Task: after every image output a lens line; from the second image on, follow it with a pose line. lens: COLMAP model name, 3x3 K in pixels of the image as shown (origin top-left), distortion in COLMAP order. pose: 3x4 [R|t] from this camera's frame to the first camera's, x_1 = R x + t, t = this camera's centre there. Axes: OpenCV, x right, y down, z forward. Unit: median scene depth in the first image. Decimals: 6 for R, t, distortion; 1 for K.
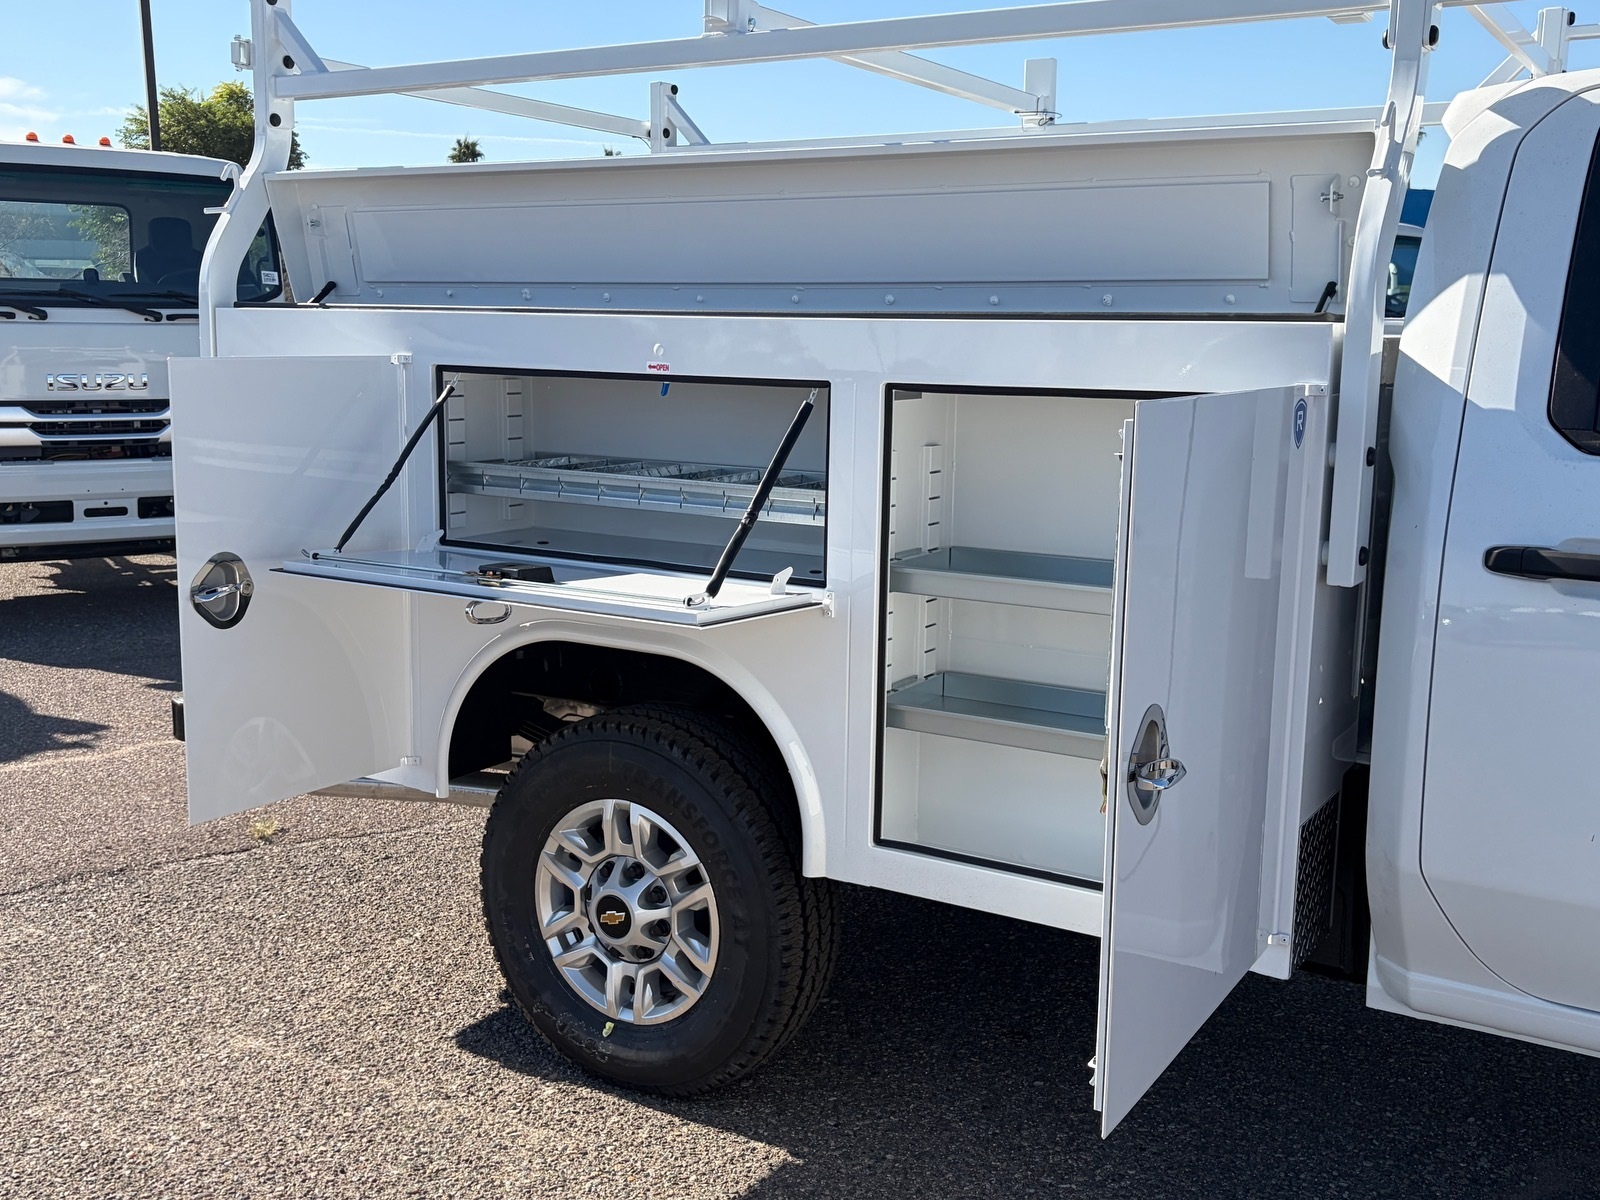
lens RADIAL K [[1605.5, 0, 792.4], [0, 1605.5, 608.0], [0, 0, 1]] dist [0.051973, 0.000000]
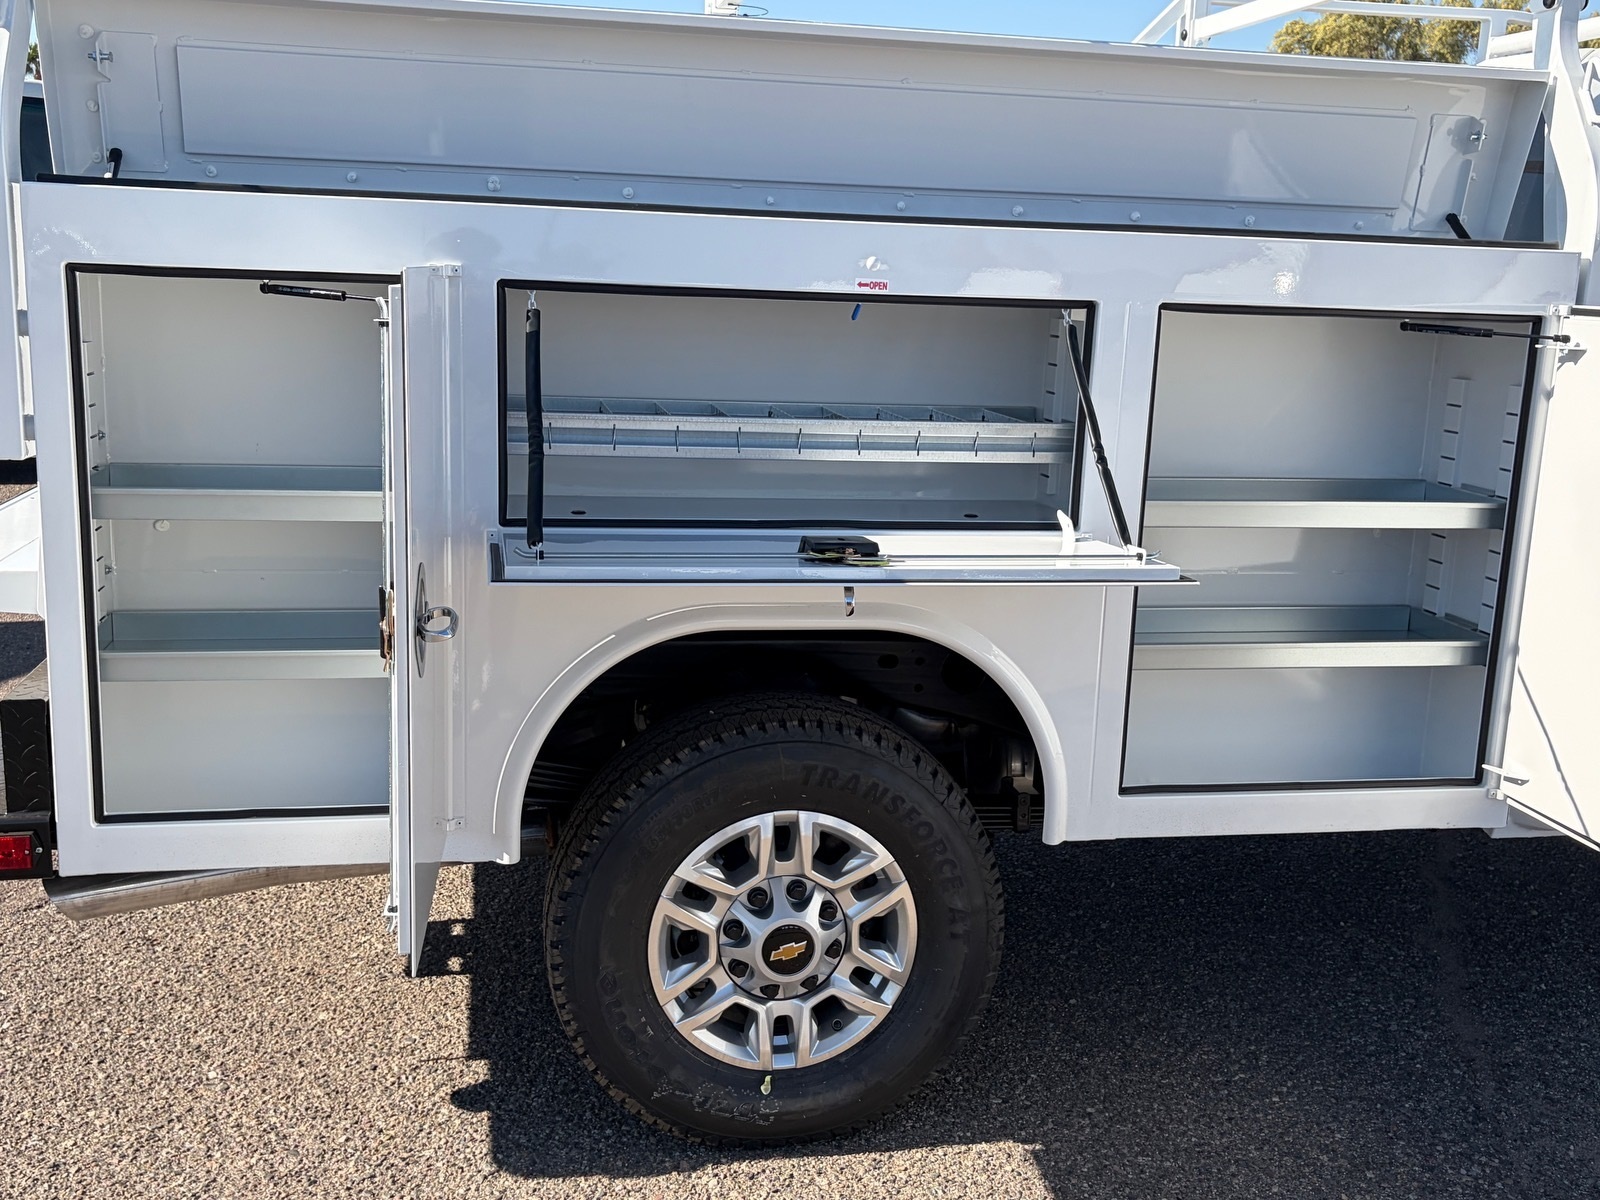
lens RADIAL K [[1605.5, 0, 797.1], [0, 1605.5, 587.0], [0, 0, 1]] dist [0.051973, 0.000000]
pose [[0.742859, -0.130919, 0.656522, -0.630269], [0.087665, 0.991270, 0.098479, -0.075765], [-0.663684, -0.015602, 0.747851, 0.379534]]
